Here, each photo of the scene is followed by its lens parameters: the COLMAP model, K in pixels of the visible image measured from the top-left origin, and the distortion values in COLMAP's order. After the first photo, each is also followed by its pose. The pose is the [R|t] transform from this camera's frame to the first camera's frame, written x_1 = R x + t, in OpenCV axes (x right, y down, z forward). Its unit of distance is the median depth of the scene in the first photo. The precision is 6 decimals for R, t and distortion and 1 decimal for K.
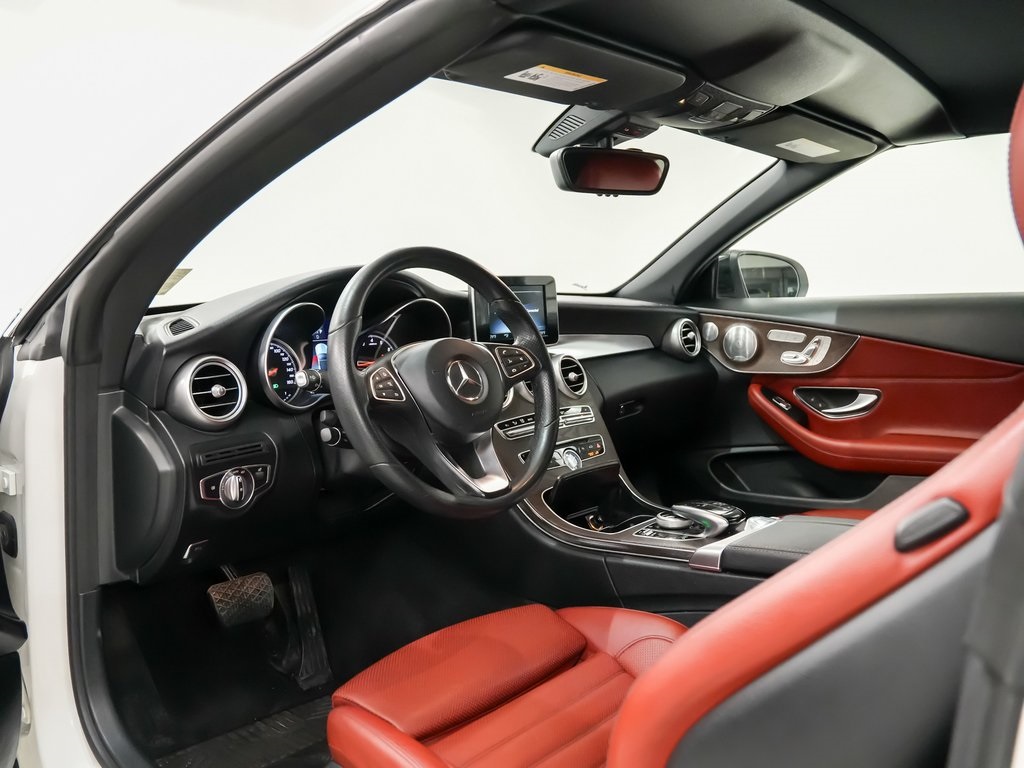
lens RADIAL K [[874.1, 0, 512.0], [0, 874.1, 384.0], [0, 0, 1]] dist [-0.136703, 0.115929]
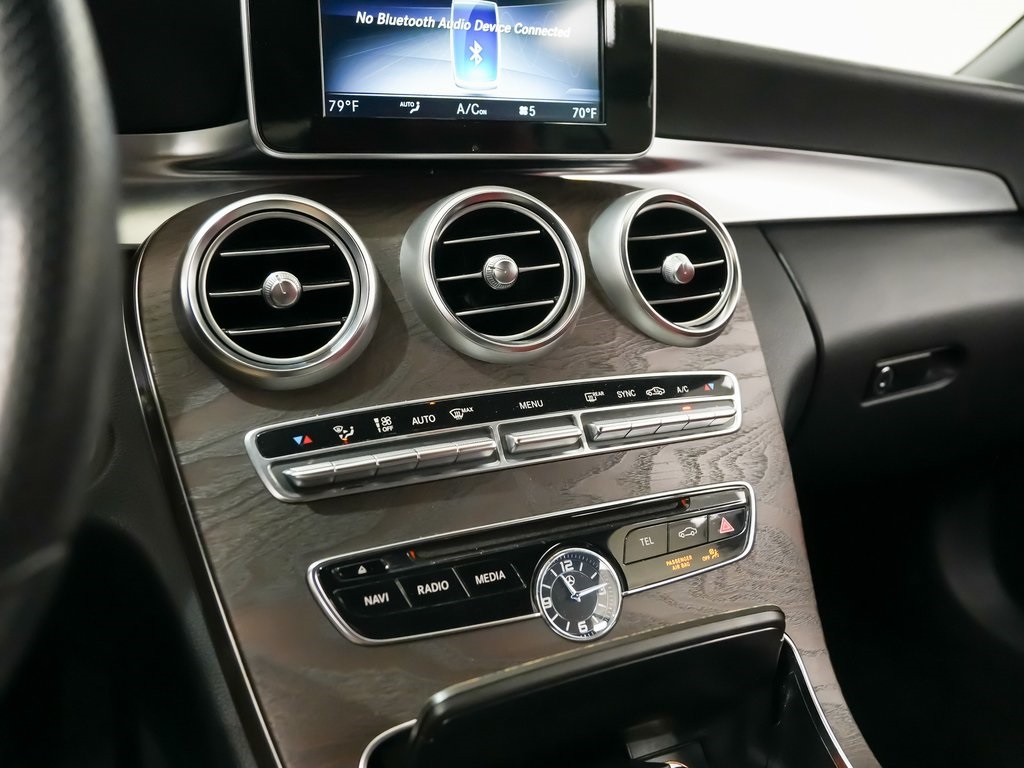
lens RADIAL K [[874.1, 0, 512.0], [0, 874.1, 384.0], [0, 0, 1]] dist [-0.136703, 0.115929]
pose [[0.922716, 0.101606, -0.371848, 0.130719], [-0.054272, 0.989270, 0.135641, -0.006572], [0.381640, -0.104977, 0.918330, 0.711113]]
